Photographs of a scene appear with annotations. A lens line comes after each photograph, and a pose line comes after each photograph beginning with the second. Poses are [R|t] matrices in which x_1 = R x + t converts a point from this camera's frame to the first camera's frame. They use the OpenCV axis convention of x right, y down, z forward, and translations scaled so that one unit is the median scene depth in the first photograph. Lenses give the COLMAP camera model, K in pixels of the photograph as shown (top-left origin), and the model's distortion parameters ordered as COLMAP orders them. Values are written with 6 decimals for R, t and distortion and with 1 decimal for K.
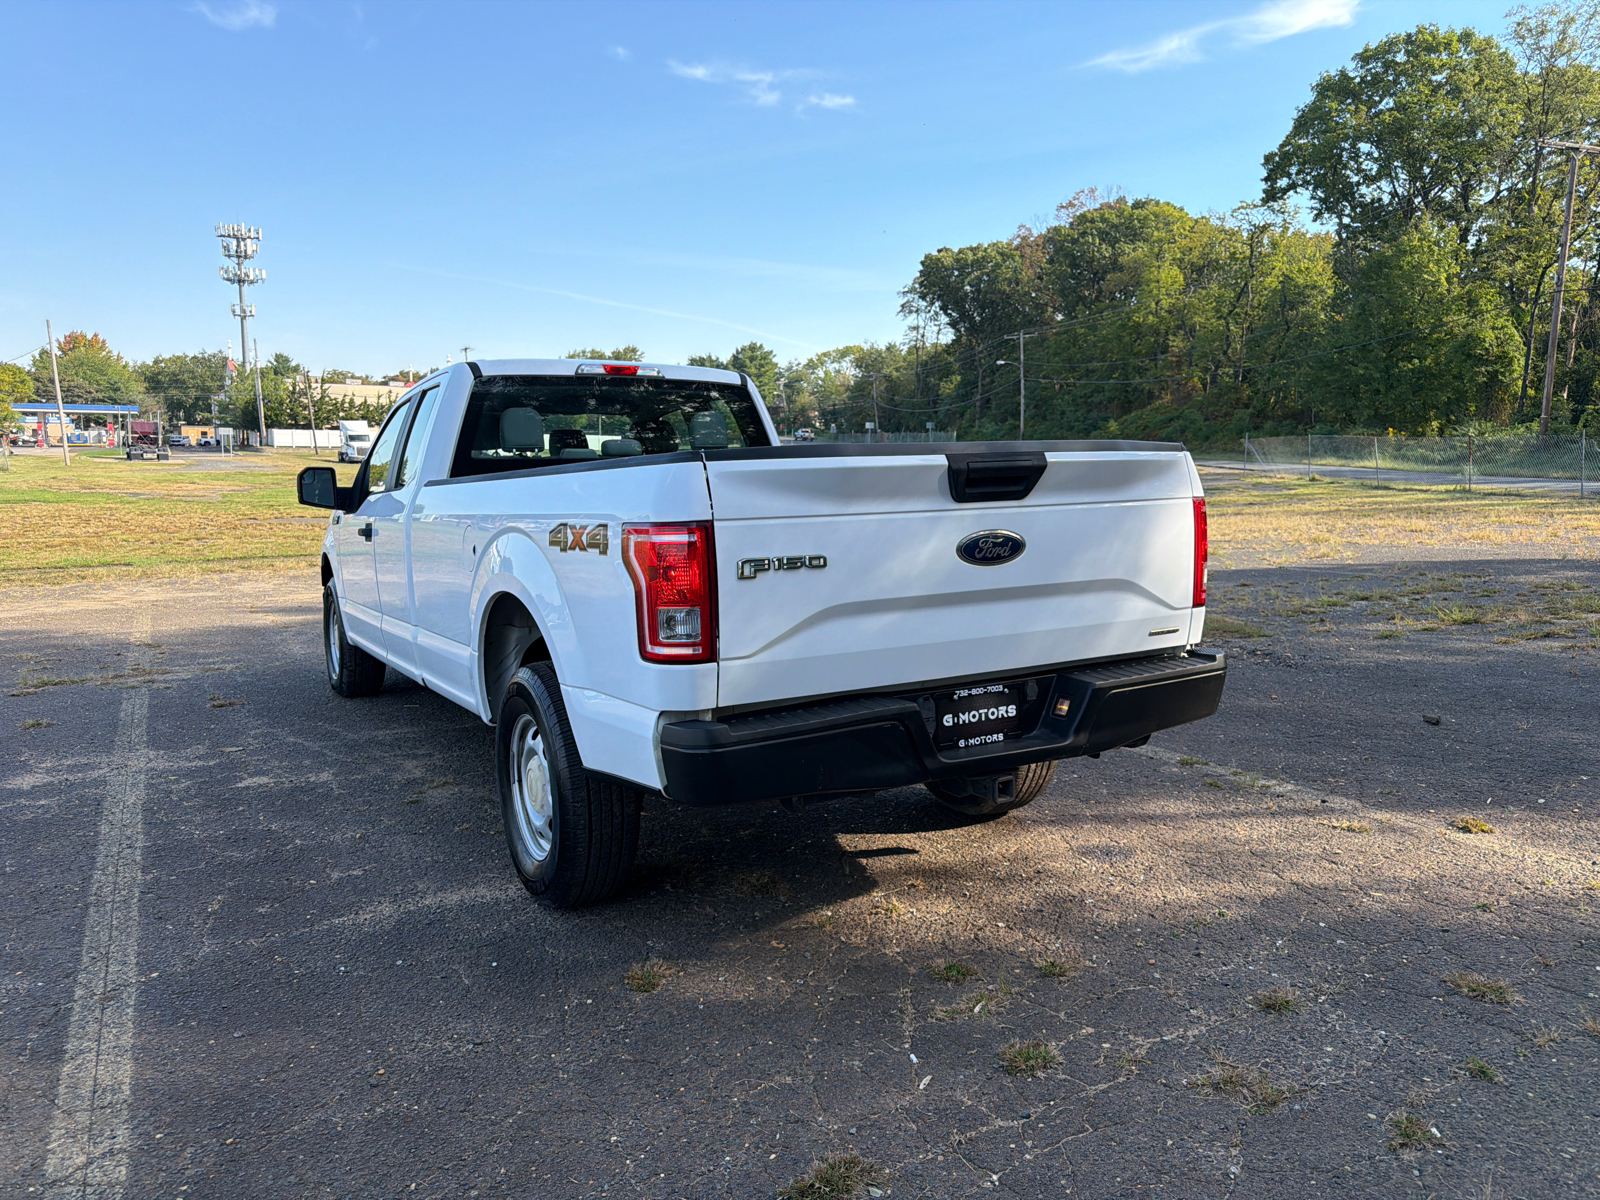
lens RADIAL K [[1131.5, 0, 796.7], [0, 1131.5, 604.7], [0, 0, 1]] dist [0.081413, -0.105372]
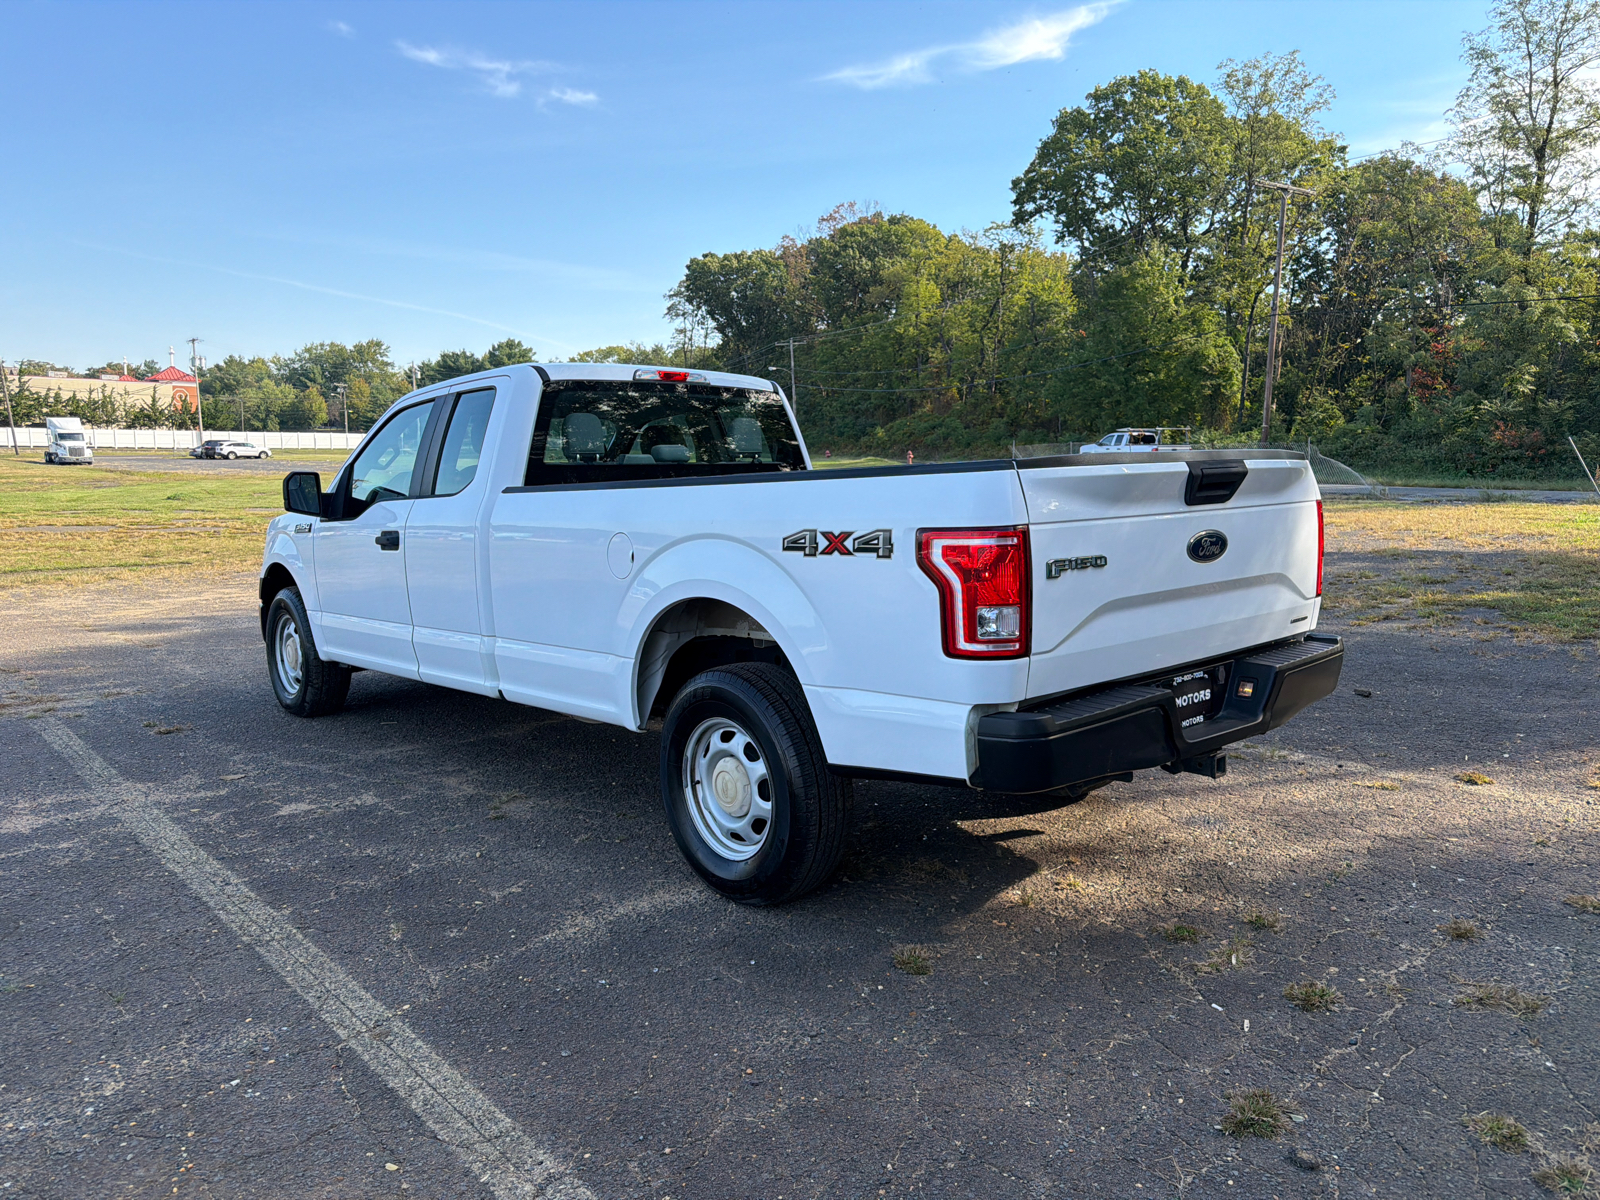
lens RADIAL K [[1127.7, 0, 796.5], [0, 1127.7, 604.4], [0, 0, 1]] dist [0.109708, -0.170765]
pose [[0.977217, -0.024068, 0.210875, -0.197453], [0.024546, 0.999699, 0.000351, -0.001805], [-0.210819, 0.004833, 0.977513, 0.000226]]
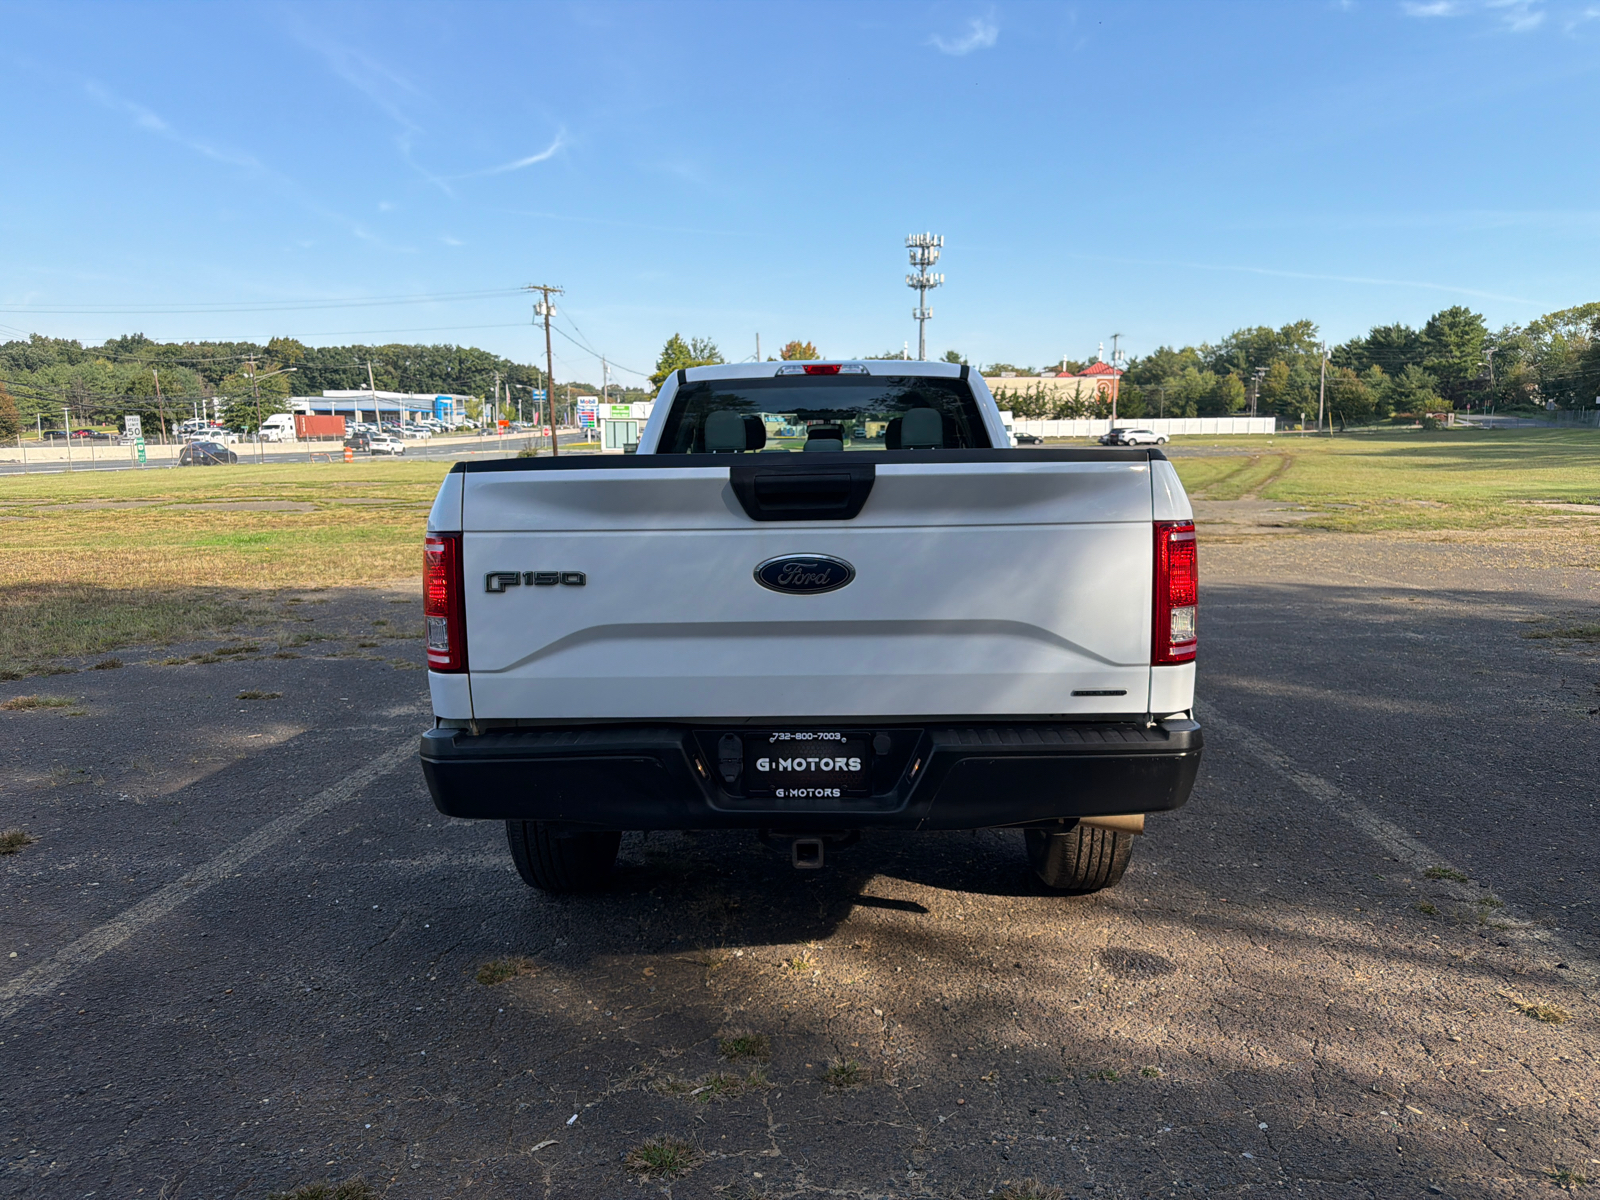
lens RADIAL K [[1140.8, 0, 800.0], [0, 1140.8, 600.0], [0, 0, 1]] dist [0.061435, -0.078837]
pose [[0.847857, 0.066807, -0.526000, 0.273533], [-0.063113, 0.997694, 0.024984, -0.022425], [0.526456, 0.012014, 0.850118, 0.111733]]
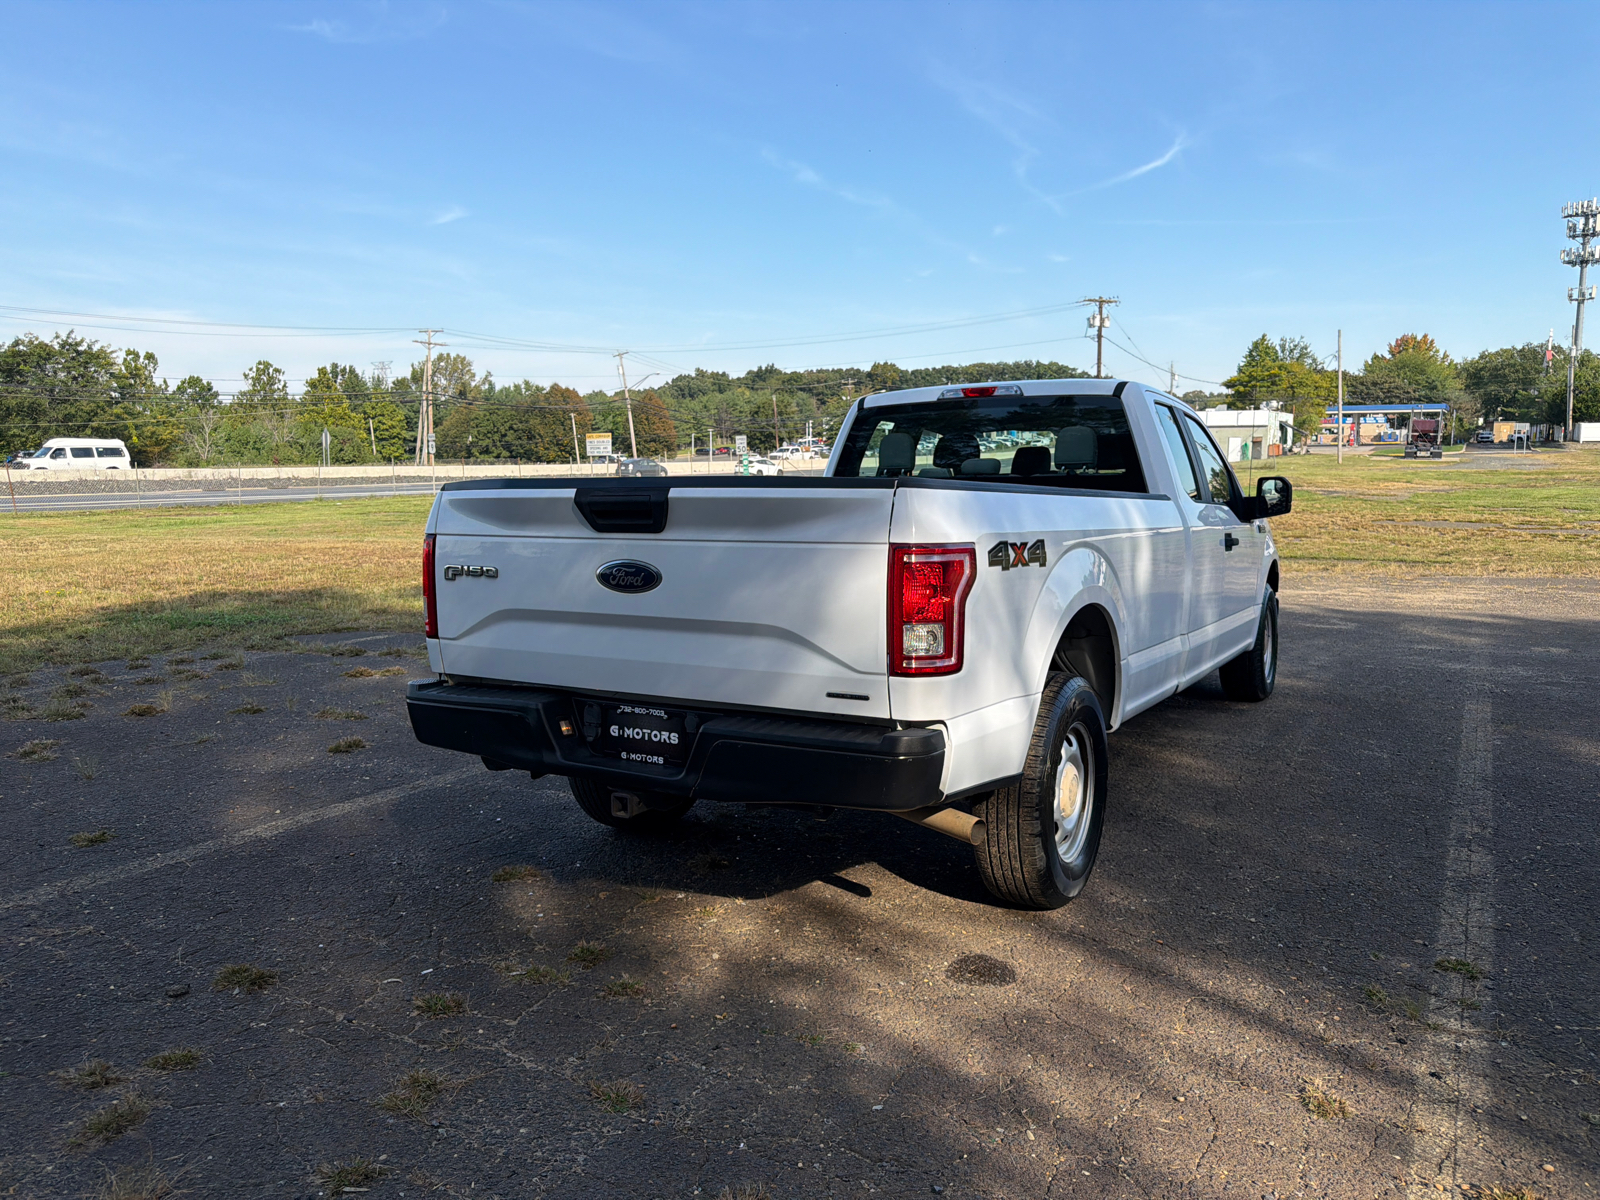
lens RADIAL K [[1131.5, 0, 796.7], [0, 1131.5, 604.7], [0, 0, 1]] dist [0.081413, -0.105372]
pose [[0.490950, 0.104489, -0.864899, 0.508632], [-0.101653, 0.992871, 0.062247, -0.046076], [0.865237, 0.057359, 0.498071, 0.264923]]
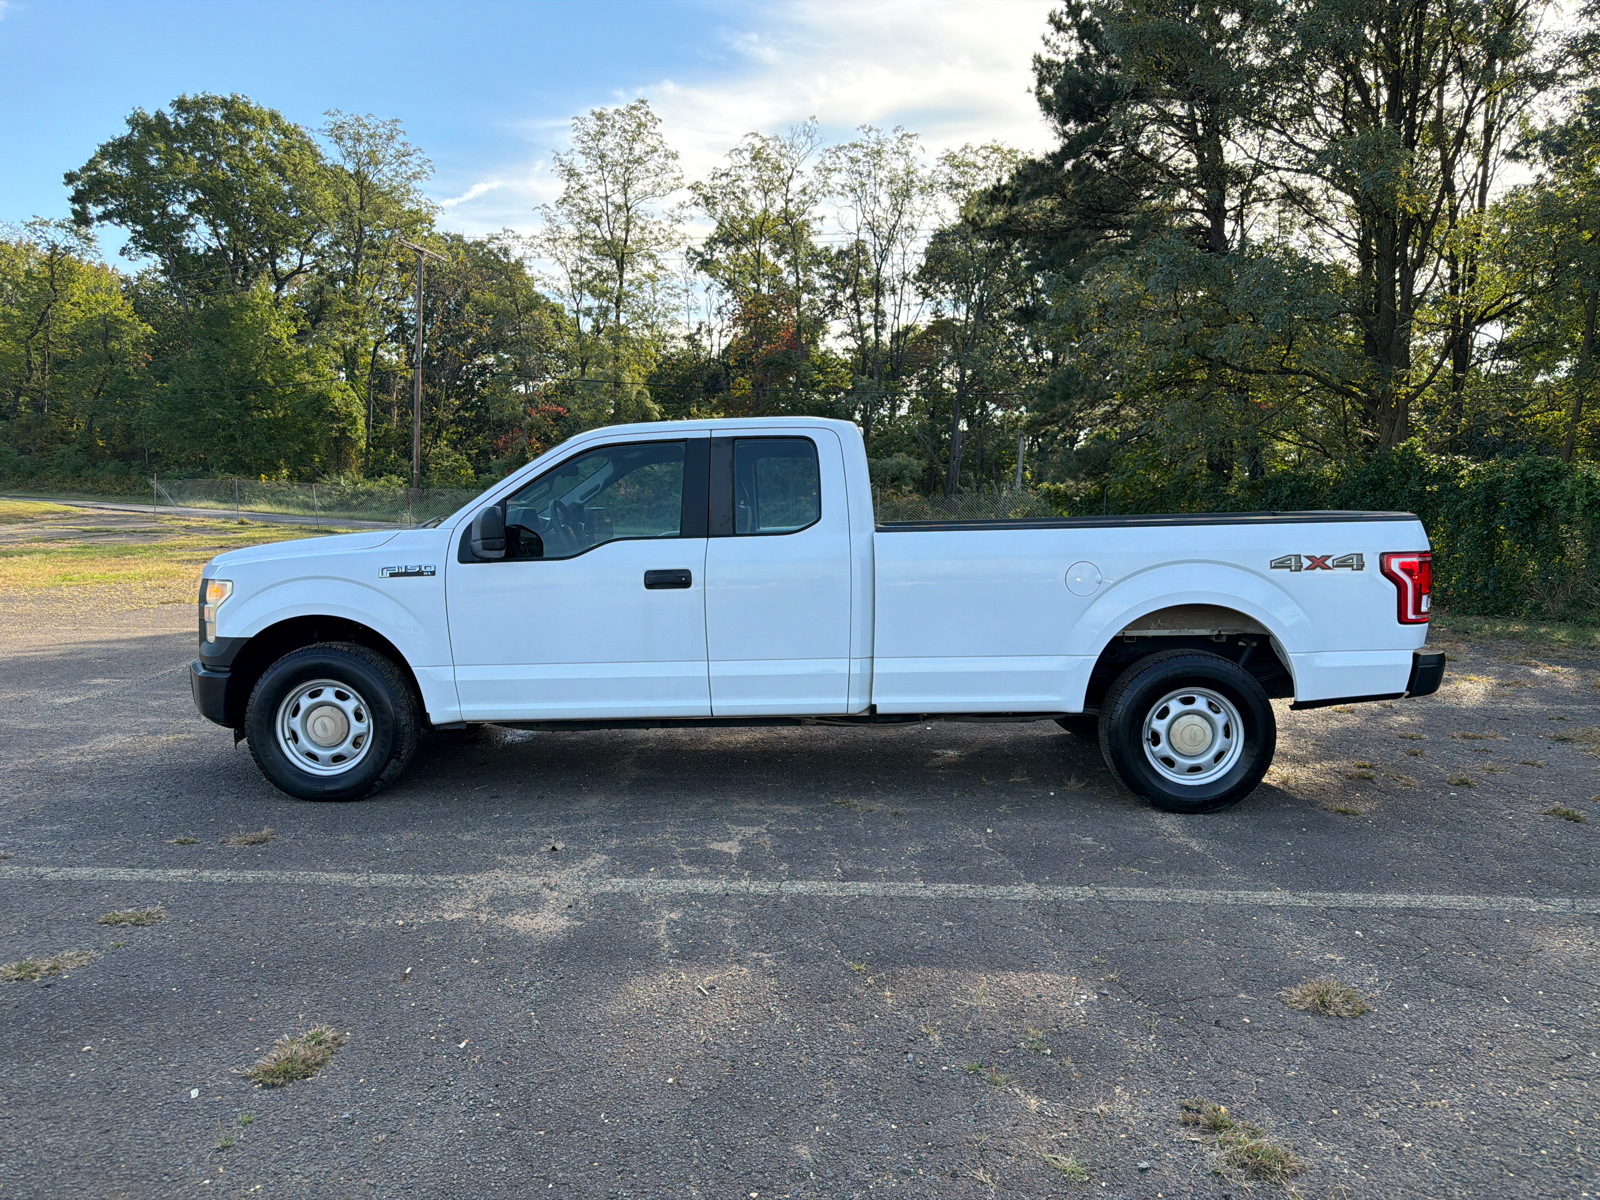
lens RADIAL K [[1177.0, 0, 760.6], [0, 1177.0, 600.0], [0, 0, 1]] dist [0.003770, -0.001056]
pose [[0.530662, -0.045614, 0.846355, -0.937280], [0.081964, 0.996633, 0.002322, -0.033218], [-0.843611, 0.068139, 0.532613, 0.339804]]
